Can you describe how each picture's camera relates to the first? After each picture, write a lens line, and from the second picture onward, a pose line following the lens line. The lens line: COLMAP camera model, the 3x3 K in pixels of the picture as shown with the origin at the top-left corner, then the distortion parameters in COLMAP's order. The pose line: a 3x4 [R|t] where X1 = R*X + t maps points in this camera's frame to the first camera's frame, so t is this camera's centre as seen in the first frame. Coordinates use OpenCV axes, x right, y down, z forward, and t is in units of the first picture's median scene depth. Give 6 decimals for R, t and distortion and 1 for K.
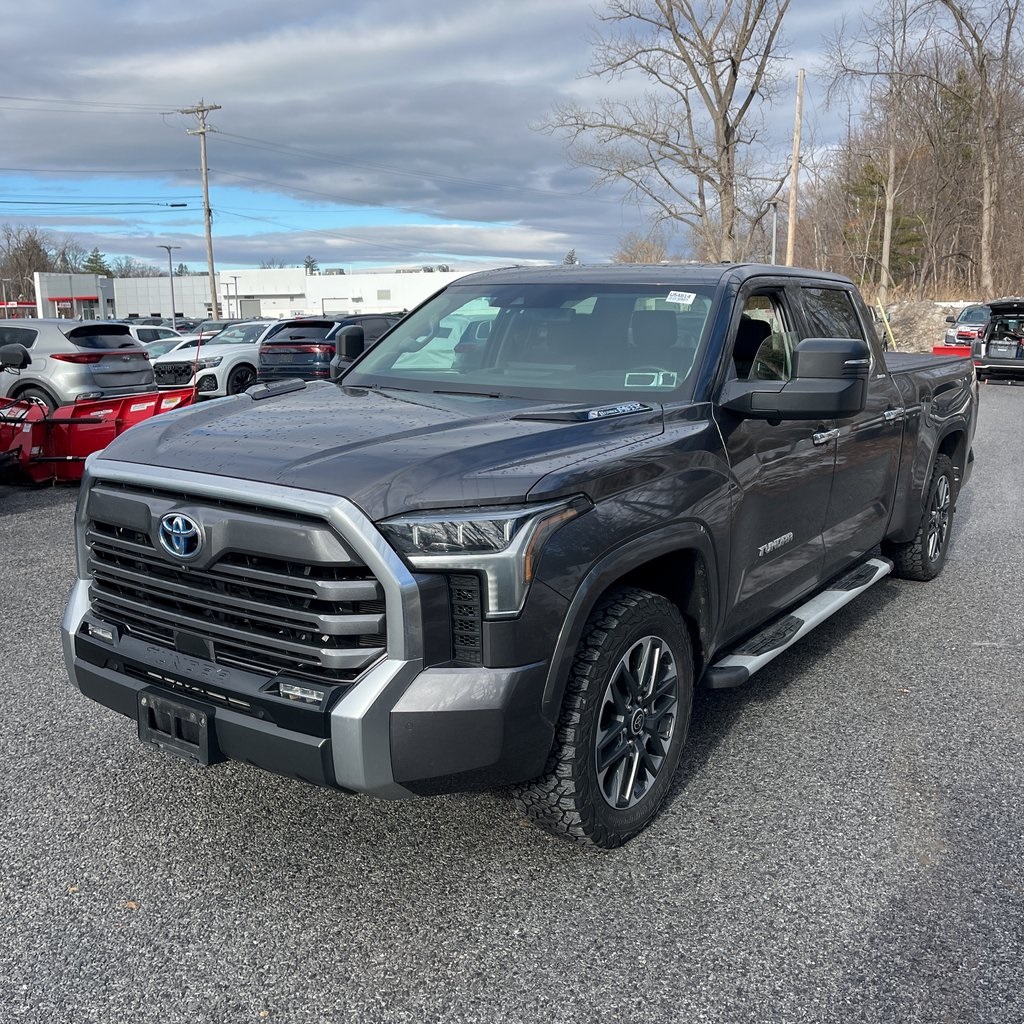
lens RADIAL K [[1035.9, 0, 507.0], [0, 1035.9, 493.2], [0, 0, 1]] dist [0.054753, -0.052372]
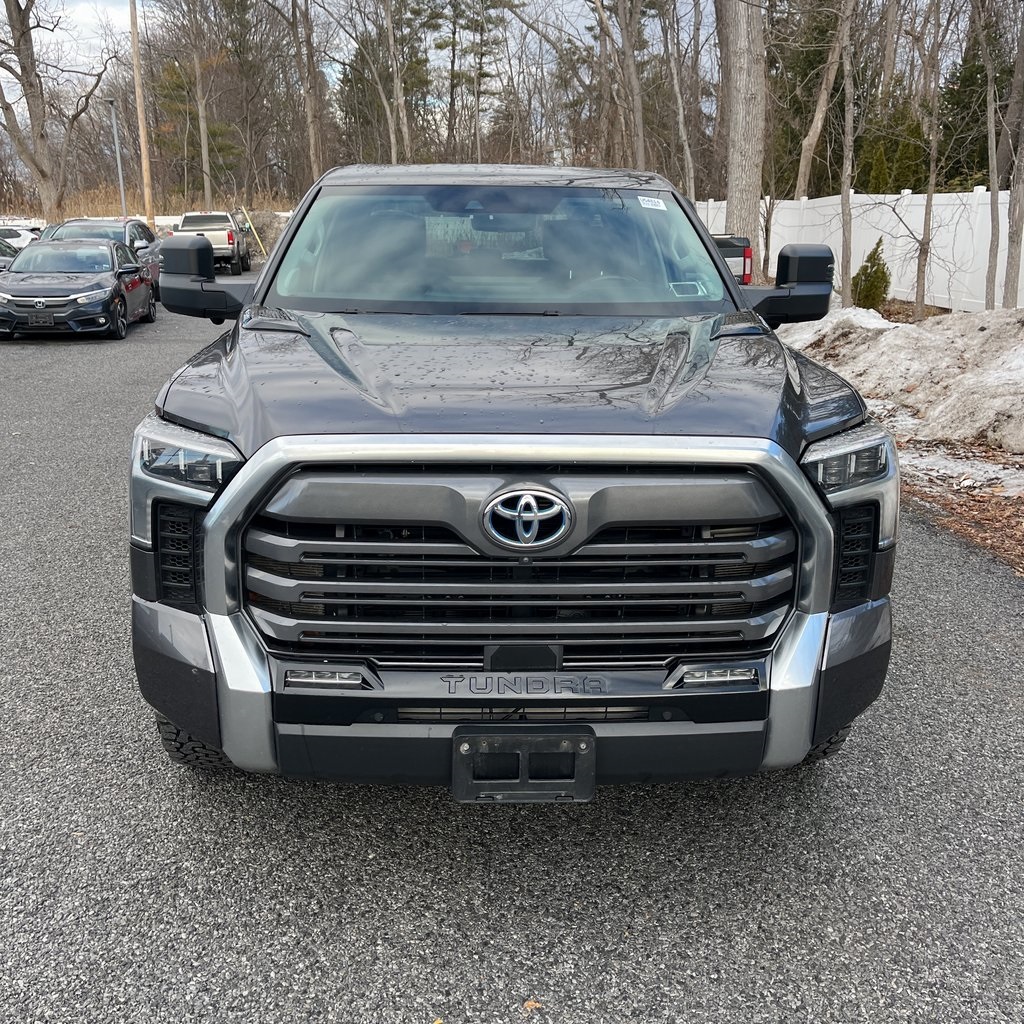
lens RADIAL K [[1035.9, 0, 507.0], [0, 1035.9, 493.2], [0, 0, 1]] dist [0.054753, -0.052372]
pose [[0.801908, -0.152054, 0.577774, -0.758637], [0.103791, 0.987822, 0.115912, -0.066224], [-0.588363, -0.032983, 0.807924, 0.405018]]
